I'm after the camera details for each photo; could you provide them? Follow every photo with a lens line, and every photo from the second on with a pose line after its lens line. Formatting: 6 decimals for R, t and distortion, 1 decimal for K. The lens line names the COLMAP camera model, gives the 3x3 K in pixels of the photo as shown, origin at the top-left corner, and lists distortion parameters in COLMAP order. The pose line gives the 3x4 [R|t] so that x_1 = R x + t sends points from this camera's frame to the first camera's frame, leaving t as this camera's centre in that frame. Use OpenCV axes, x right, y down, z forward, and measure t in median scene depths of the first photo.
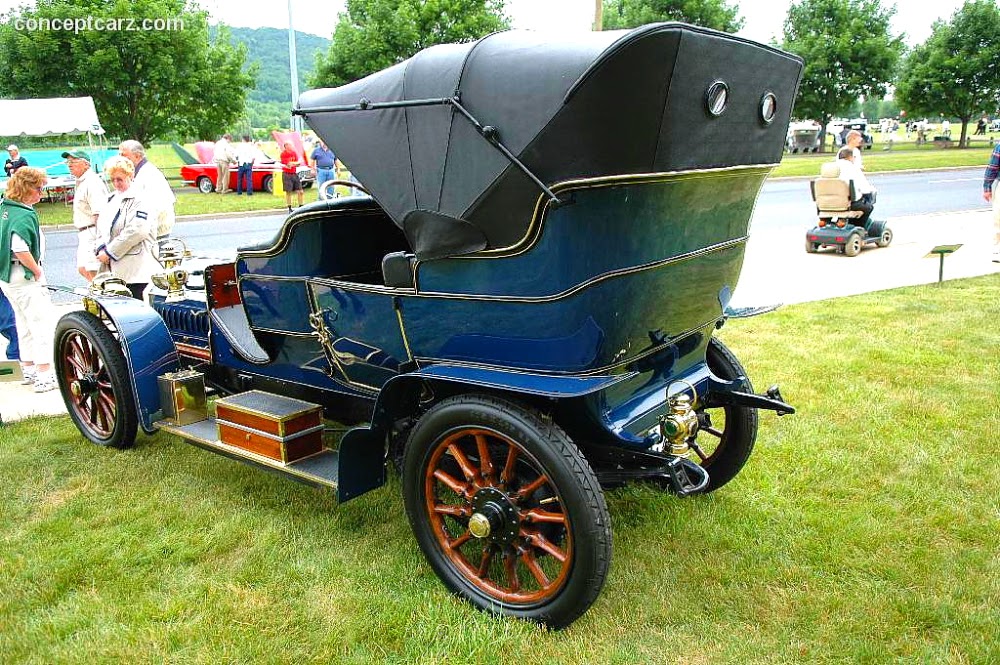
lens RADIAL K [[729.1, 0, 500.2], [0, 729.1, 332.4], [0, 0, 1]] dist [-0.025336, -0.019152]
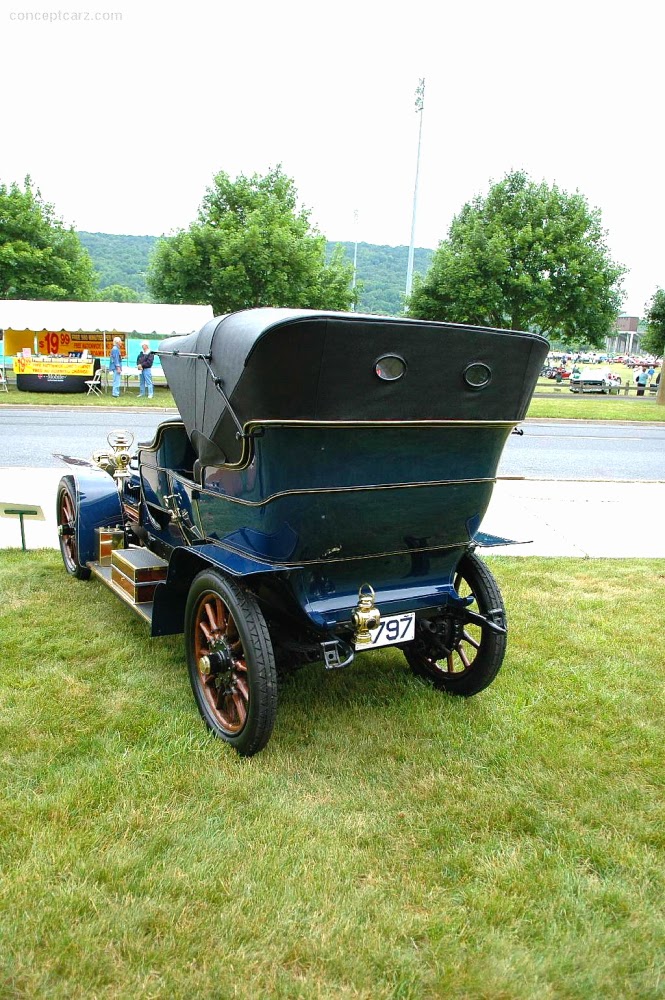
lens RADIAL K [[681.7, 0, 334.6], [0, 681.7, 502.9], [0, 0, 1]] dist [-0.023885, -0.000825]
pose [[0.943072, 0.131941, -0.305297, 0.424452], [-0.146369, 0.988920, -0.024756, -0.027817], [0.298648, 0.068033, 0.951935, -0.116869]]
